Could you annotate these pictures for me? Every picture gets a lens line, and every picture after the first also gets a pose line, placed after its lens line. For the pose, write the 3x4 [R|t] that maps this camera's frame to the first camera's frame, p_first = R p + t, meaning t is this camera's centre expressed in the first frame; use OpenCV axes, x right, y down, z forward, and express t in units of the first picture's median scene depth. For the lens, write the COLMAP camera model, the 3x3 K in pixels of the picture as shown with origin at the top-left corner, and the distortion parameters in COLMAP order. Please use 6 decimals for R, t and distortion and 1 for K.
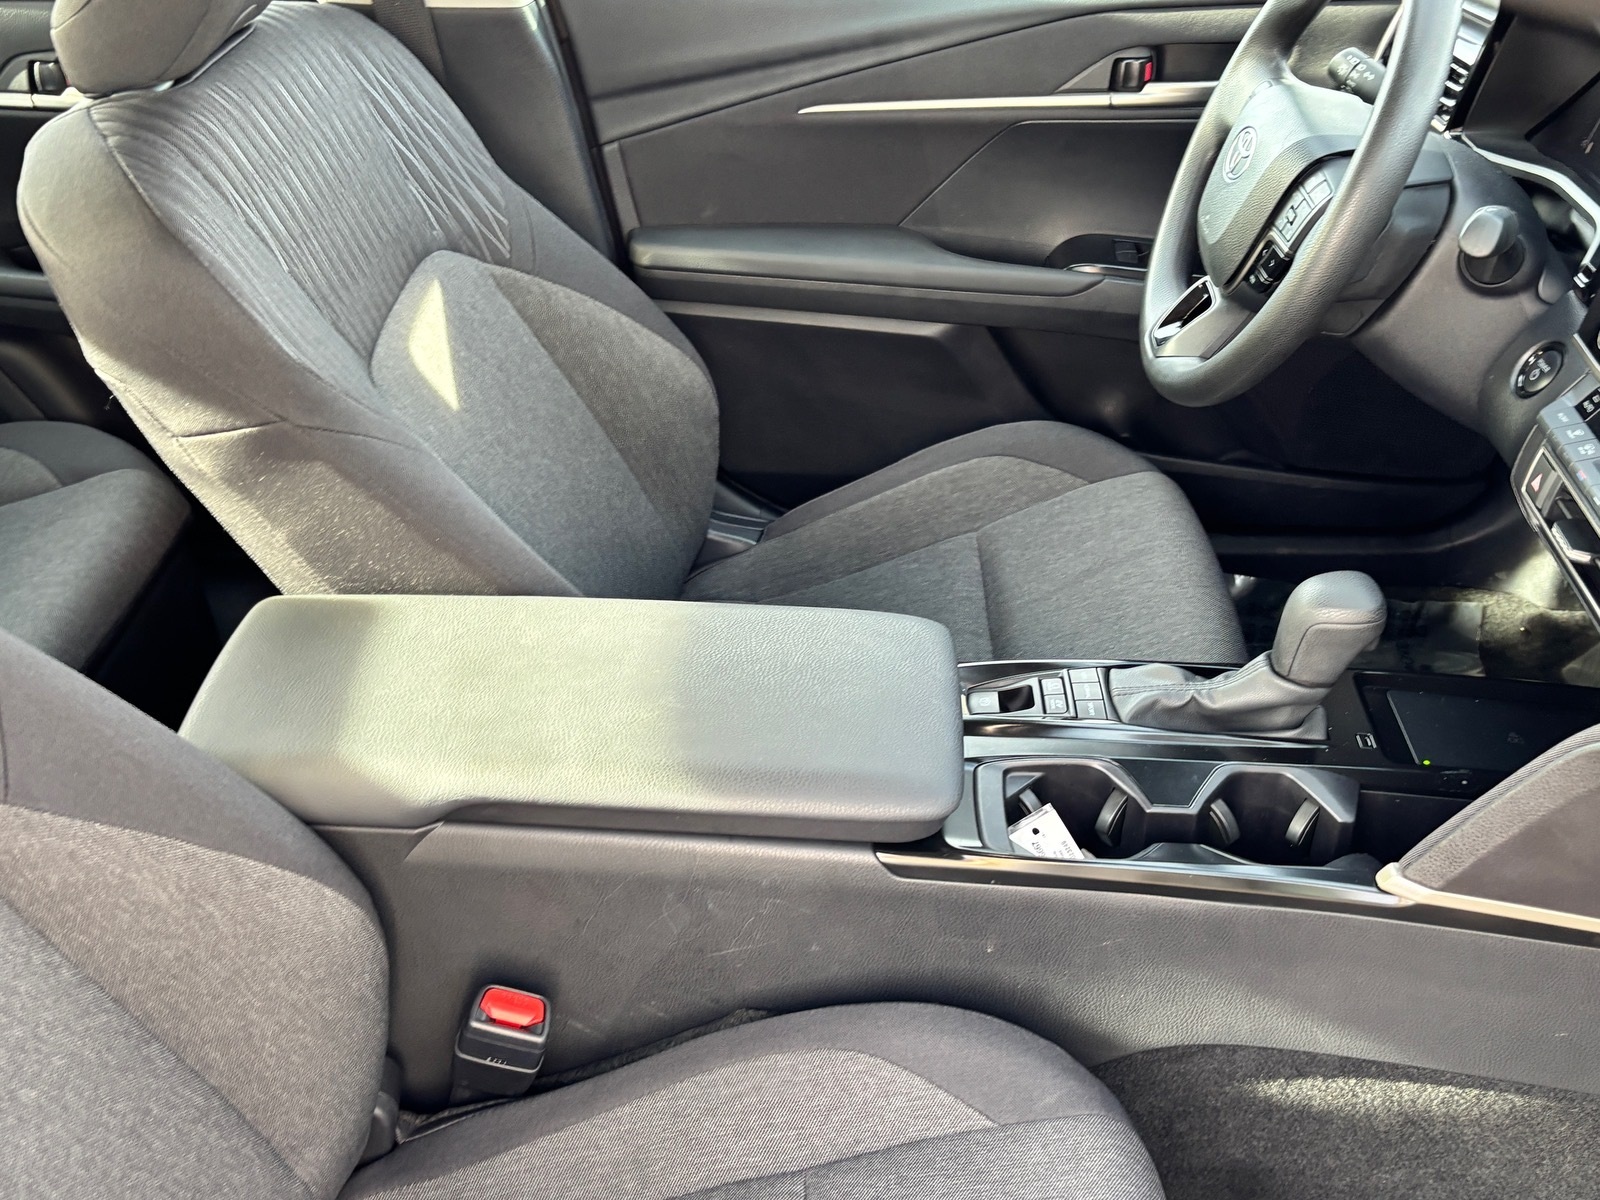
lens RADIAL K [[1639.5, 0, 786.6], [0, 1639.5, 618.1], [0, 0, 1]] dist [0.042138, 0.000000]
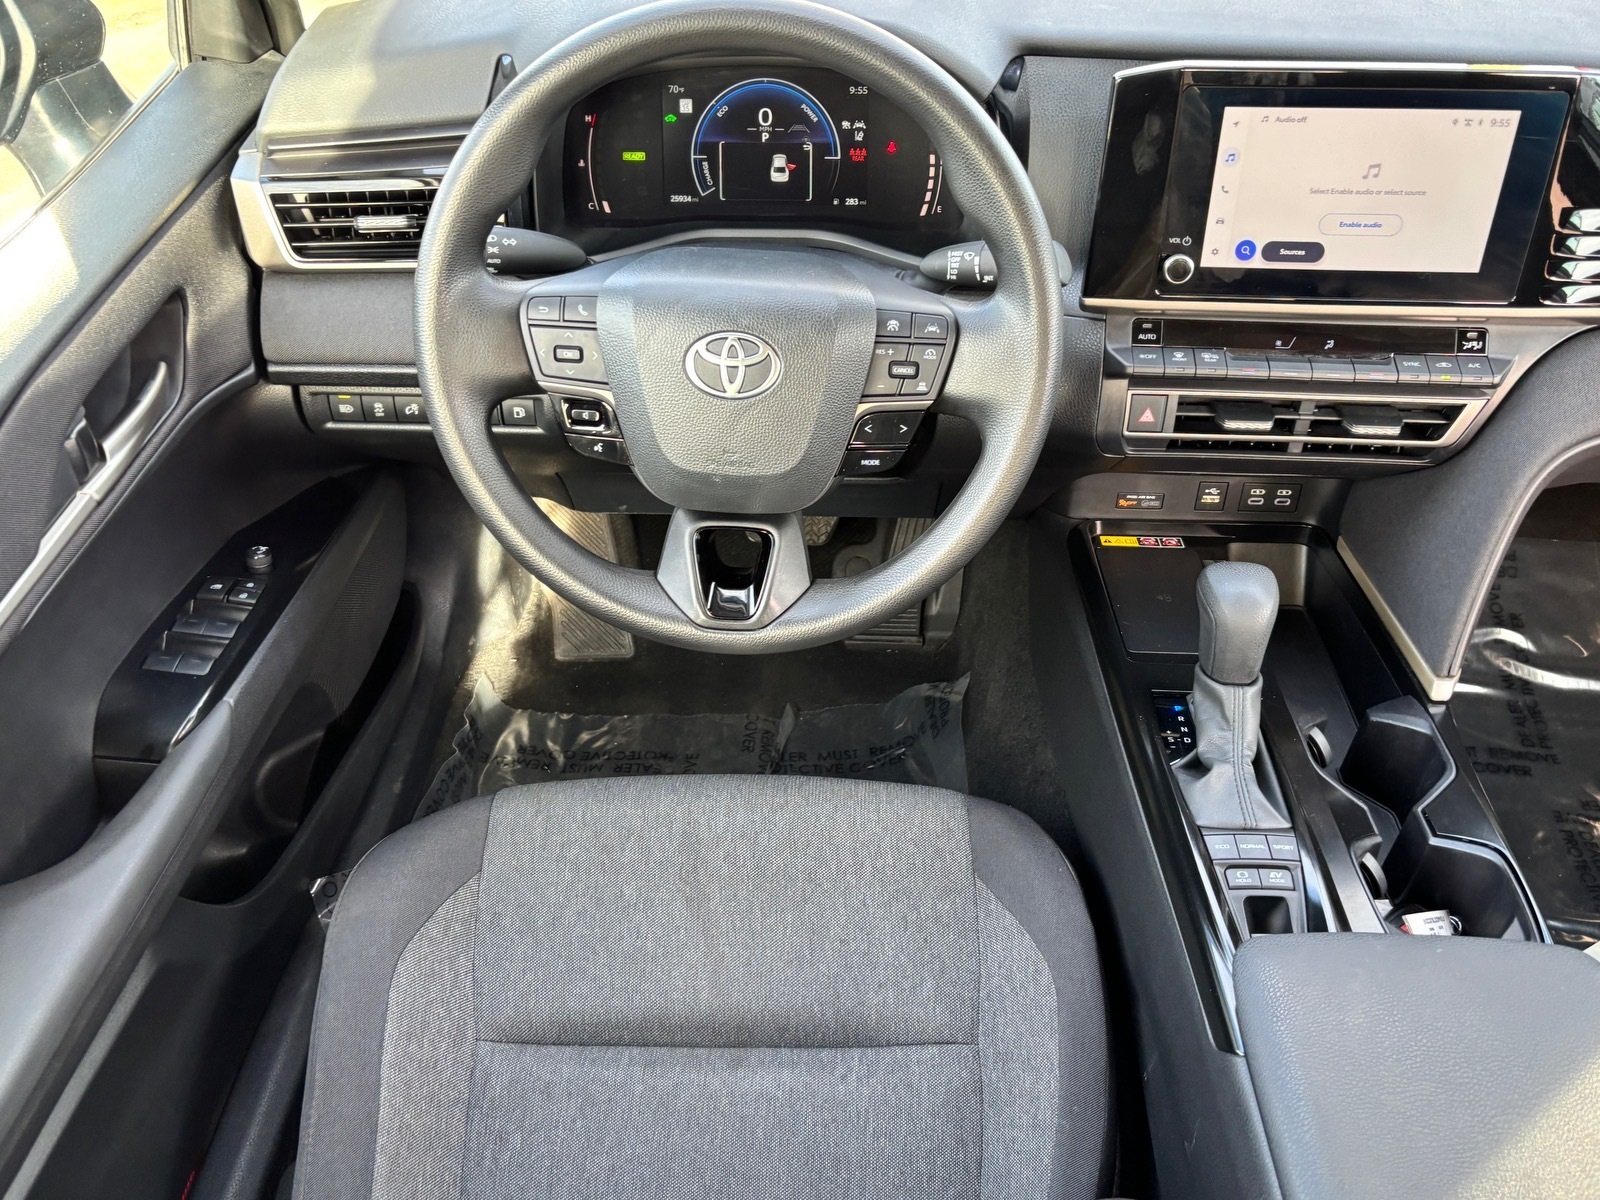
lens RADIAL K [[1372.7, 0, 810.8], [0, 1372.7, 609.2], [0, 0, 1]] dist [0.032524, -0.038116]
pose [[-0.011991, -0.622405, 0.782604, -0.338459], [0.557045, 0.645806, 0.522145, -0.588898], [-0.830396, 0.442206, 0.338964, 0.900585]]
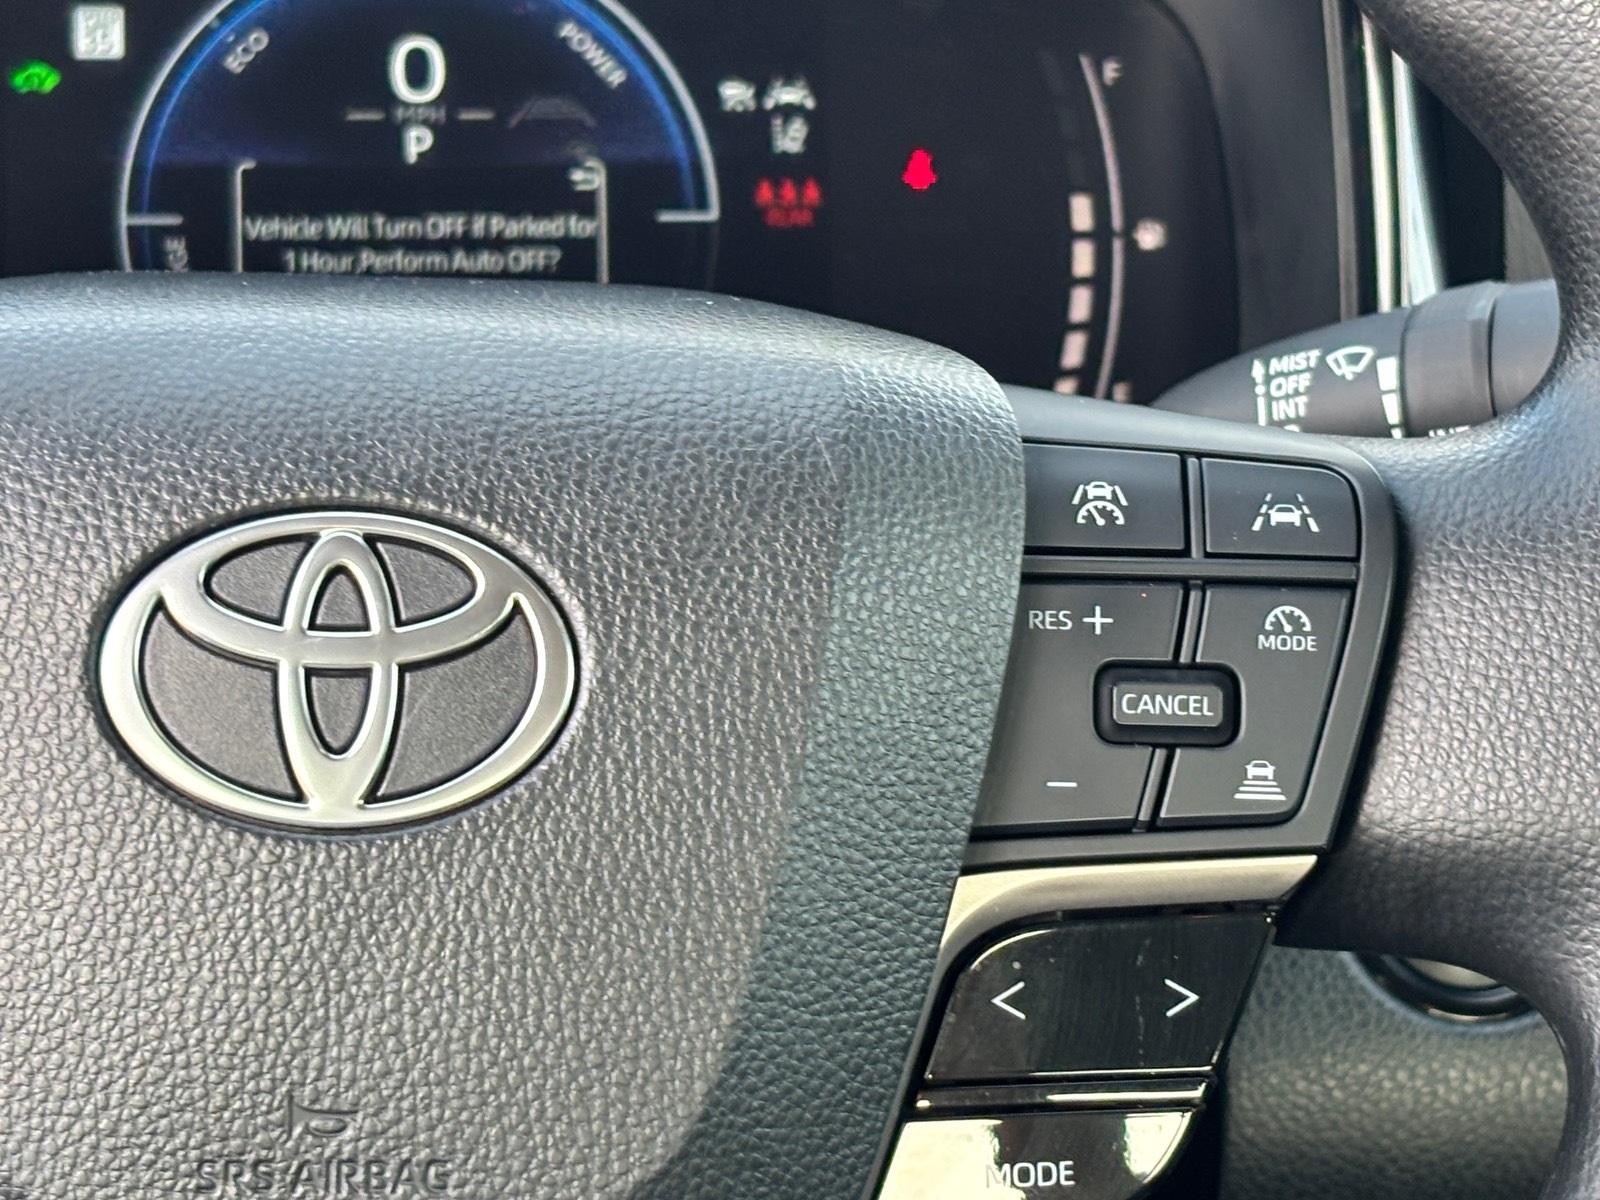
lens RADIAL K [[4198.3, 0, 869.6], [0, 4198.3, 573.4], [0, 0, 1]] dist [0.150043, 0.000000]
pose [[-0.119436, -0.237355, 0.964053, -0.123982], [0.549024, 0.793244, 0.263319, -0.410982], [-0.827229, 0.560737, 0.035572, 1.055714]]
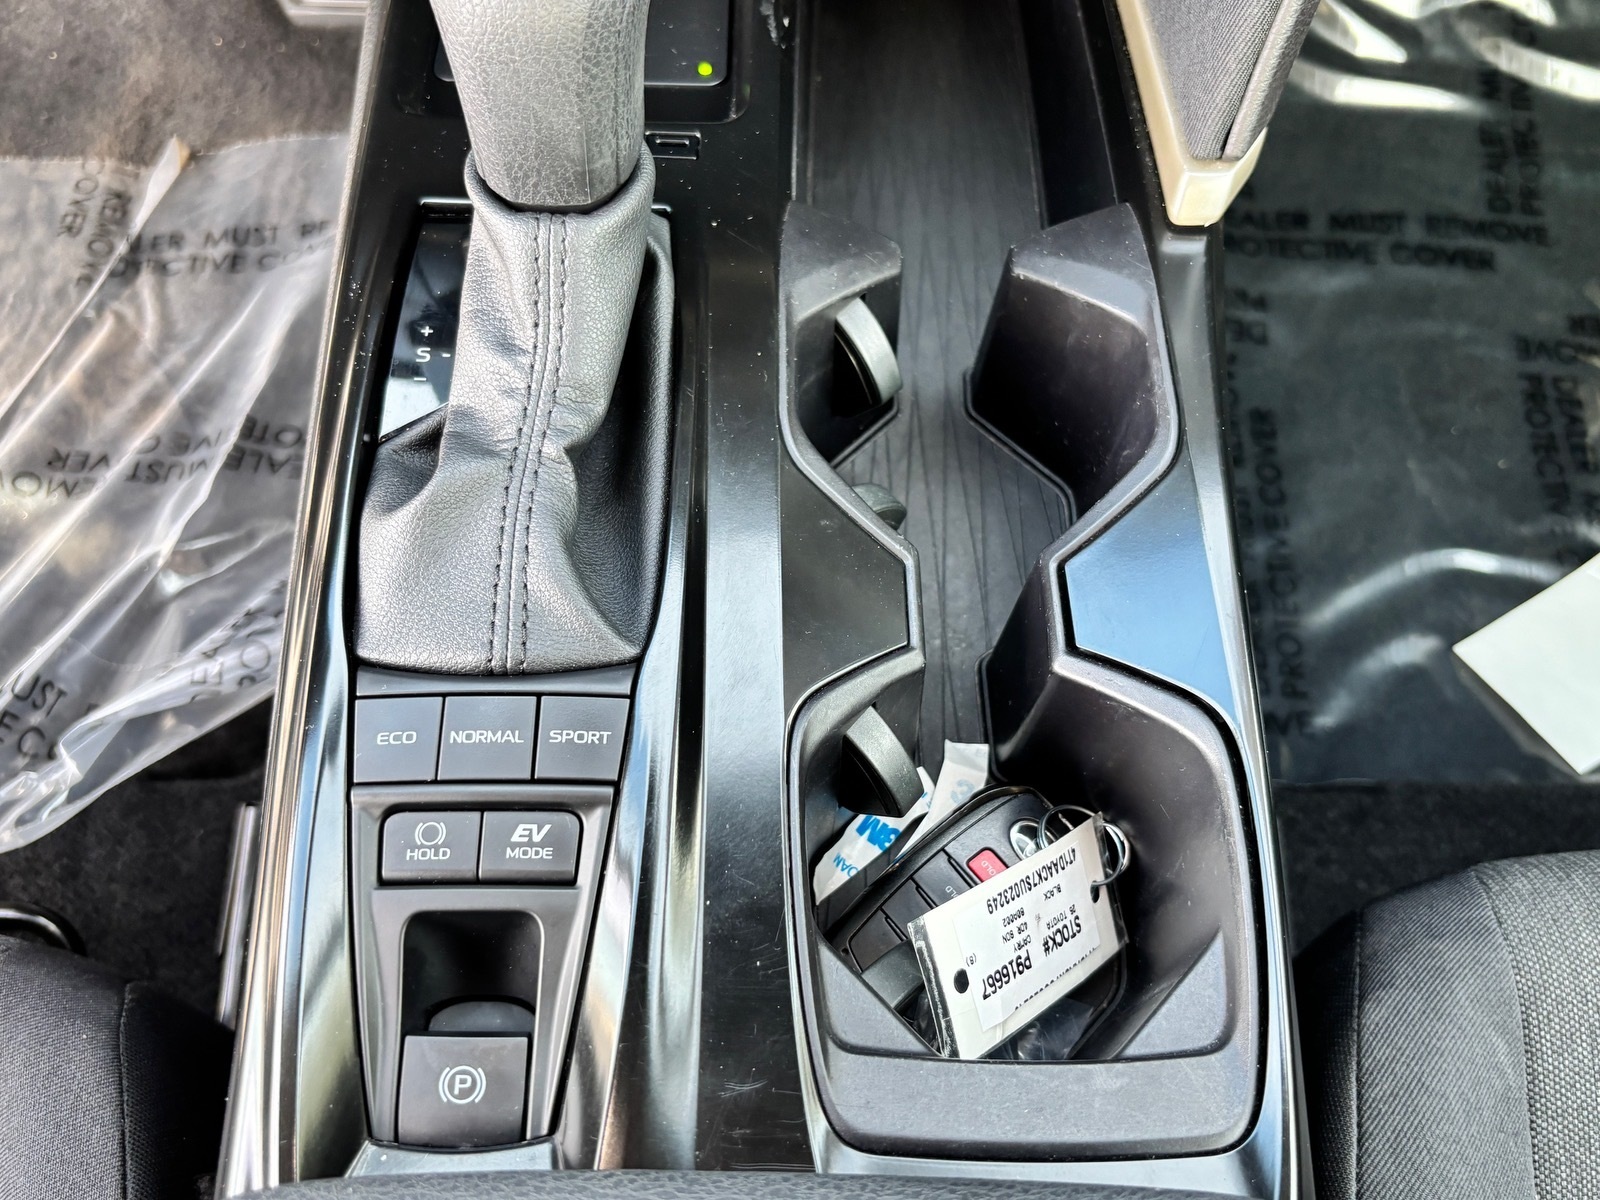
lens RADIAL K [[1529.3, 0, 798.8], [0, 1529.3, 608.5], [0, 0, 1]] dist [-0.011377, 0.000000]
pose [[-0.033755, -0.886873, 0.460778, 0.071972], [0.547156, 0.369413, 0.751103, -0.149968], [-0.836350, 0.277471, 0.472788, 0.822166]]
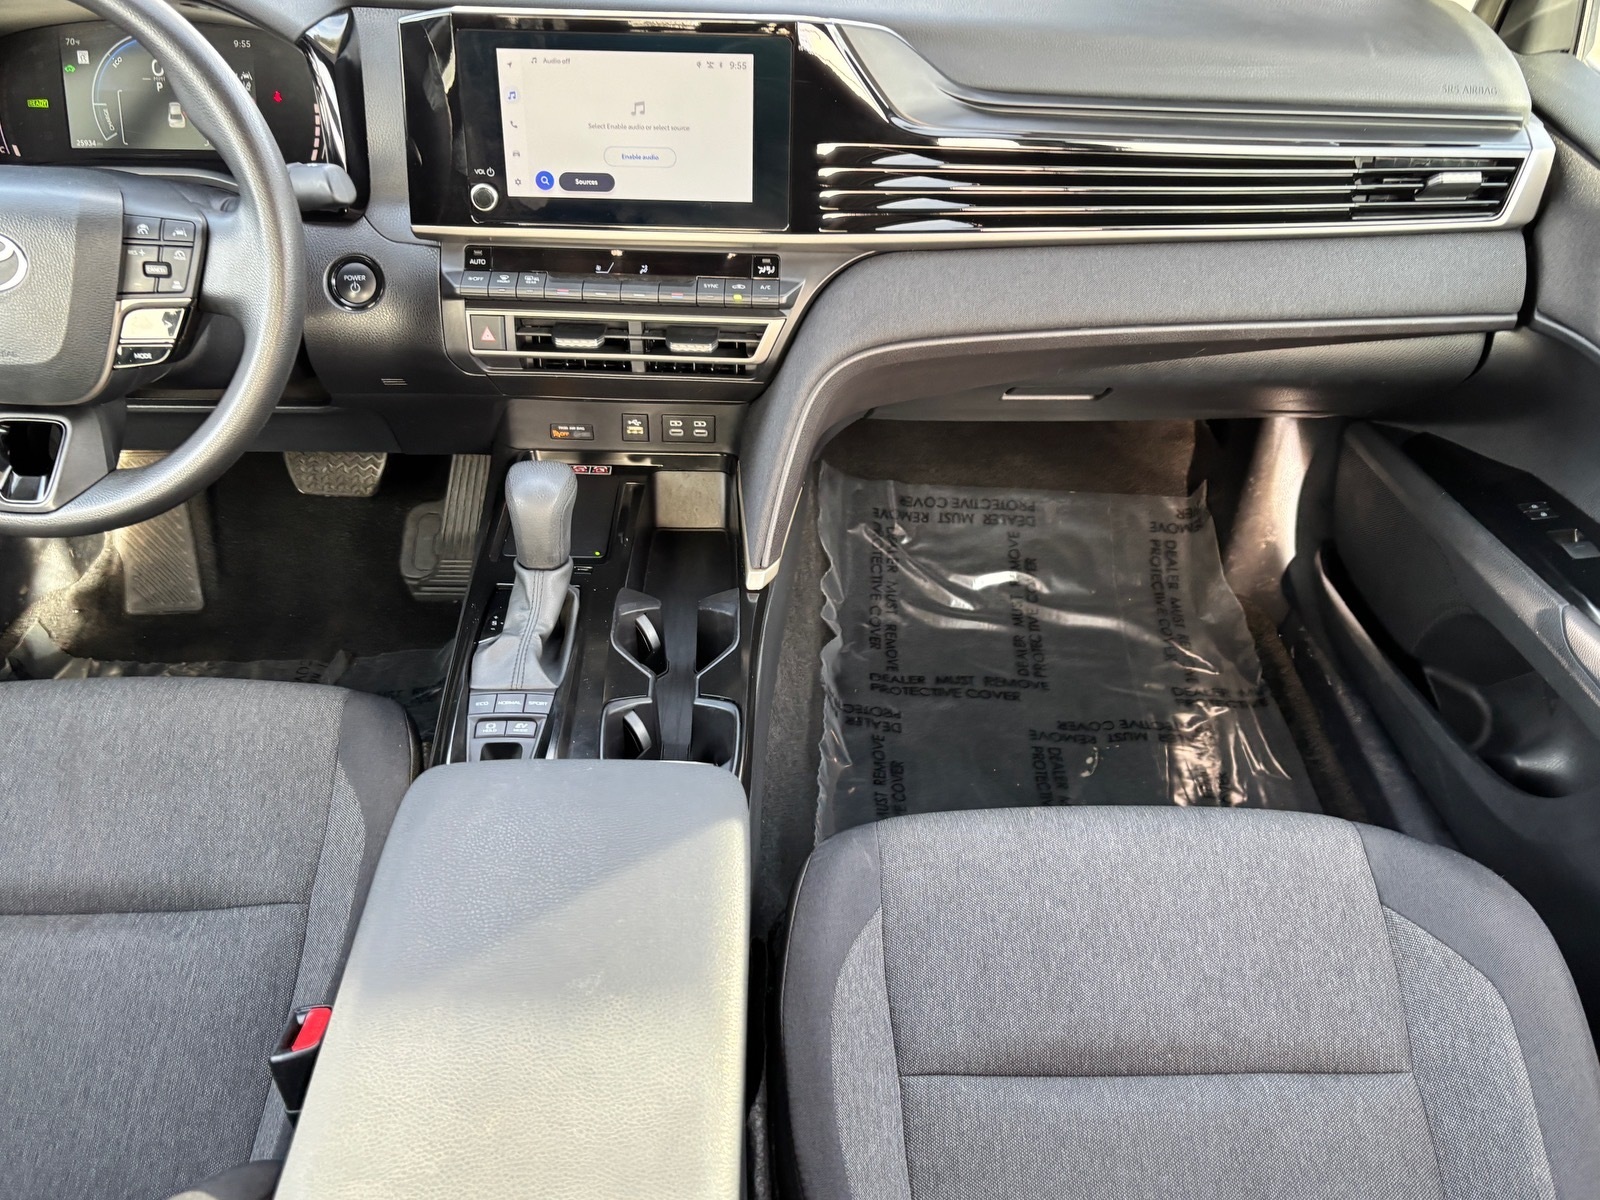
lens RADIAL K [[1372.7, 0, 792.6], [0, 1372.7, 610.6], [0, 0, 1]] dist [0.032524, -0.038116]
pose [[-0.056119, -0.599572, 0.798351, -0.481436], [0.540529, 0.654049, 0.529196, -0.355546], [-0.839452, 0.461230, 0.287381, 0.590387]]
